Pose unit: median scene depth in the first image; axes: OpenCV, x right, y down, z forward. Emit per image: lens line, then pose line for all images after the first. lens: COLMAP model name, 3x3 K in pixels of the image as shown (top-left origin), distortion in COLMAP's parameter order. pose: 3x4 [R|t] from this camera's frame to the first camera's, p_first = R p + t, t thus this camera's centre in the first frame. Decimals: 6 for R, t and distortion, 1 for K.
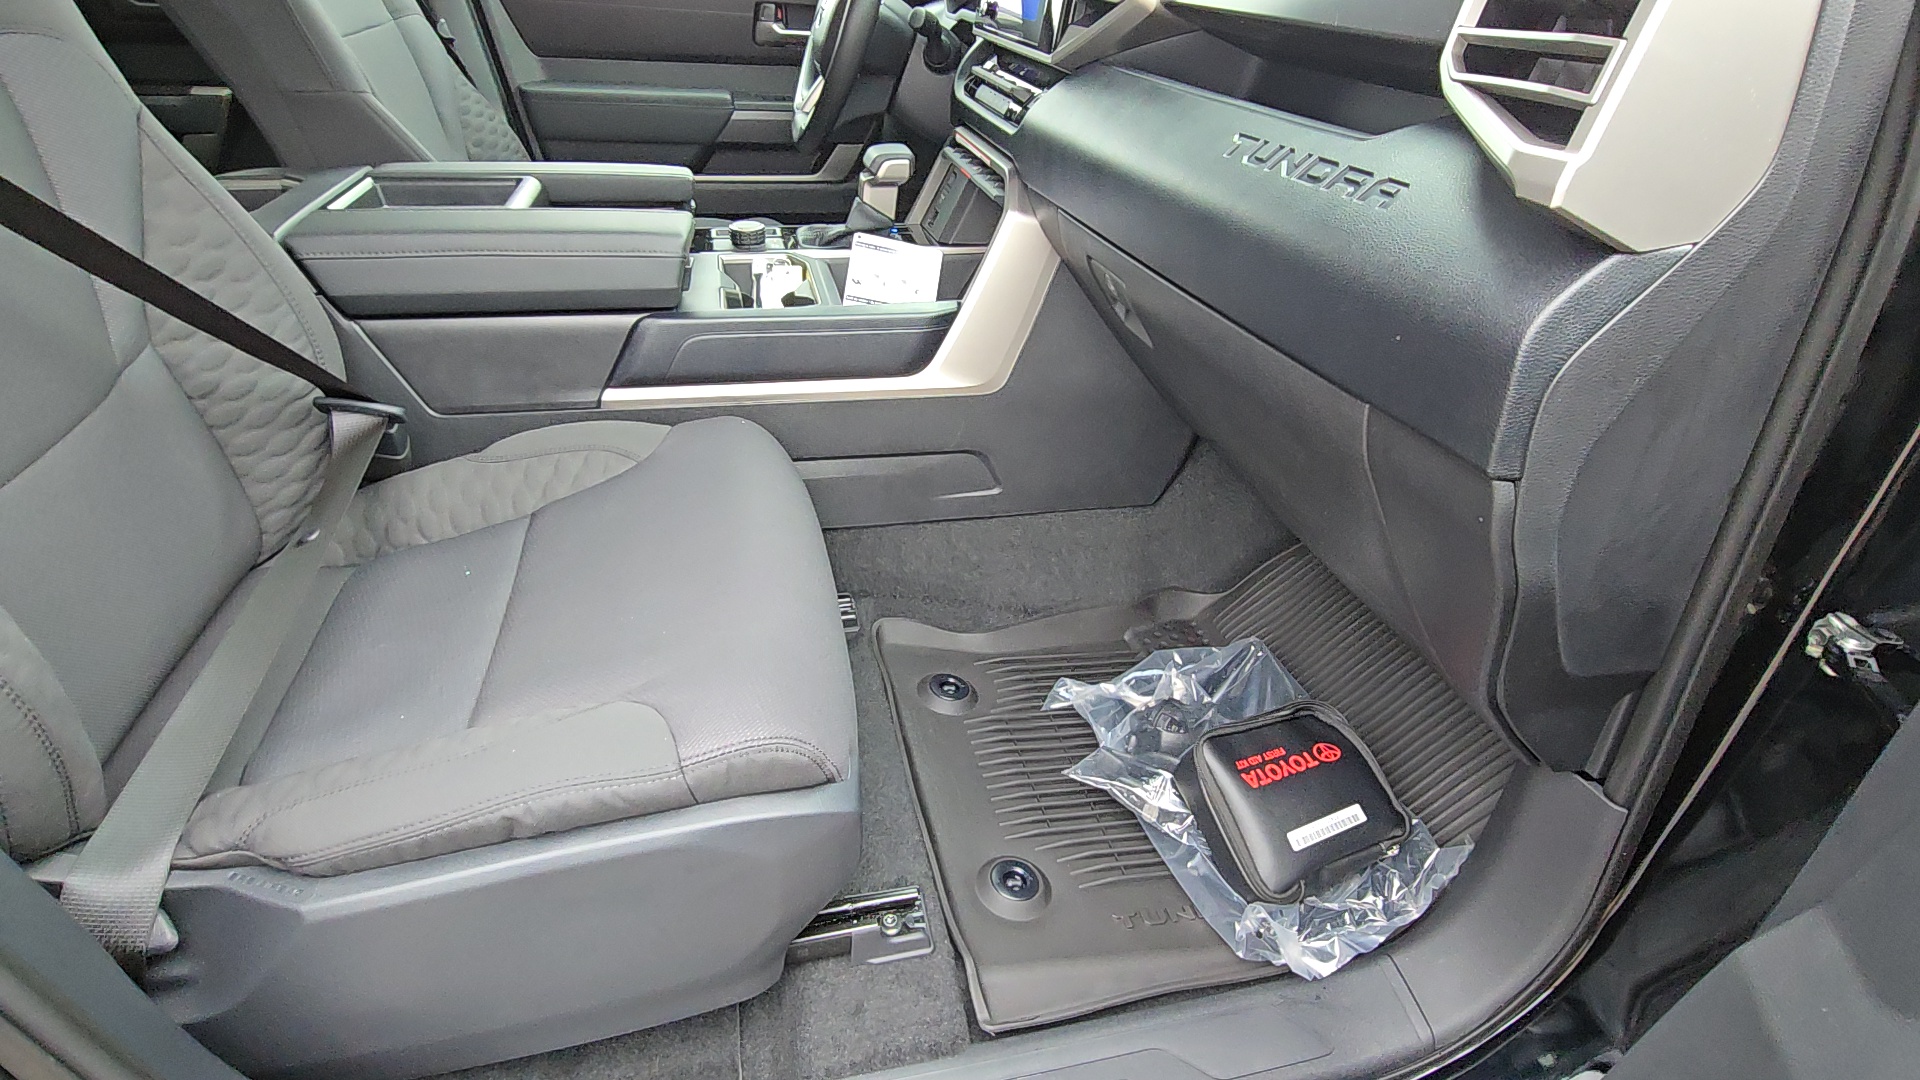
lens RADIAL K [[968.3, 0, 985.6], [0, 968.3, 544.6], [0, 0, 1]] dist [0.000752, 0.000346]
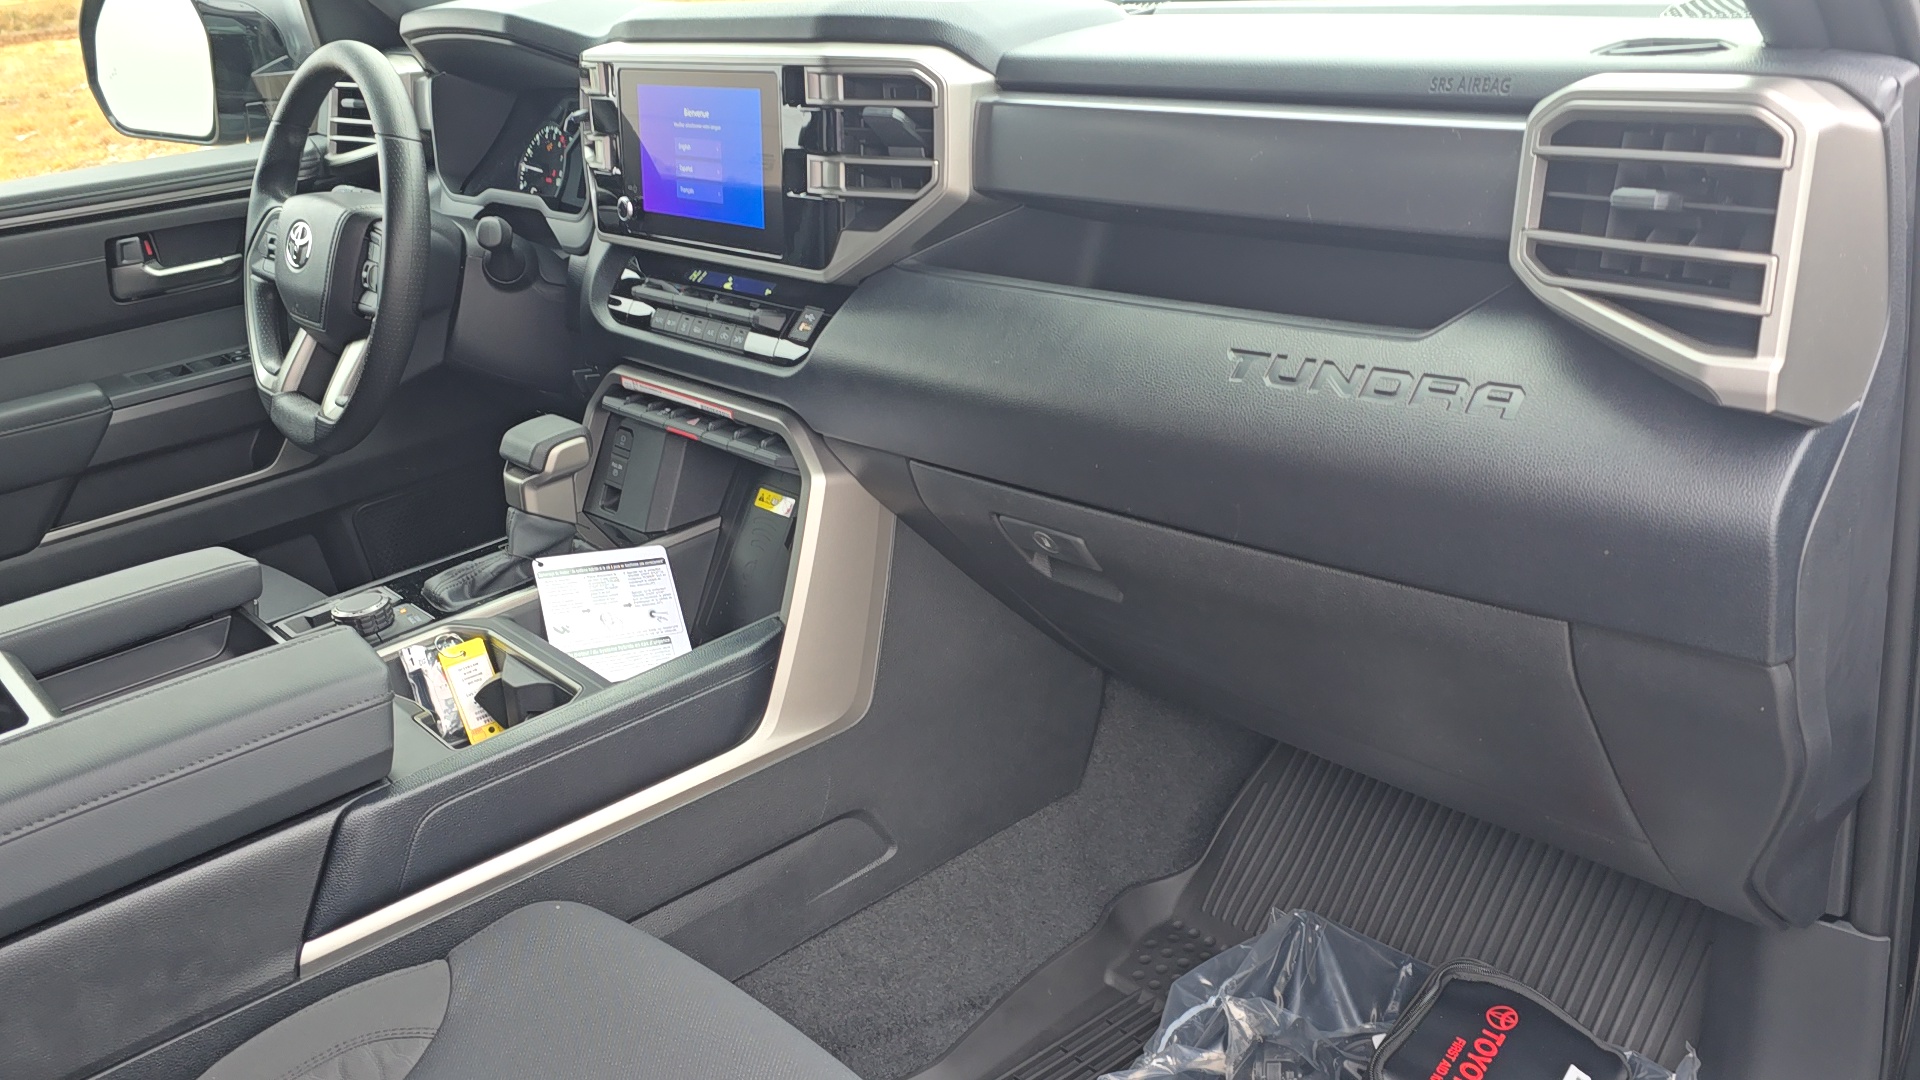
lens RADIAL K [[1593.1, 0, 960.0], [0, 1593.1, 540.0], [0, 0, 1]] dist [-0.001138, -0.006294]
pose [[0.875052, -0.307905, 0.373467, -0.327700], [0.366413, 0.925543, -0.095458, -0.149715], [-0.316268, 0.220374, 0.922719, -0.096339]]
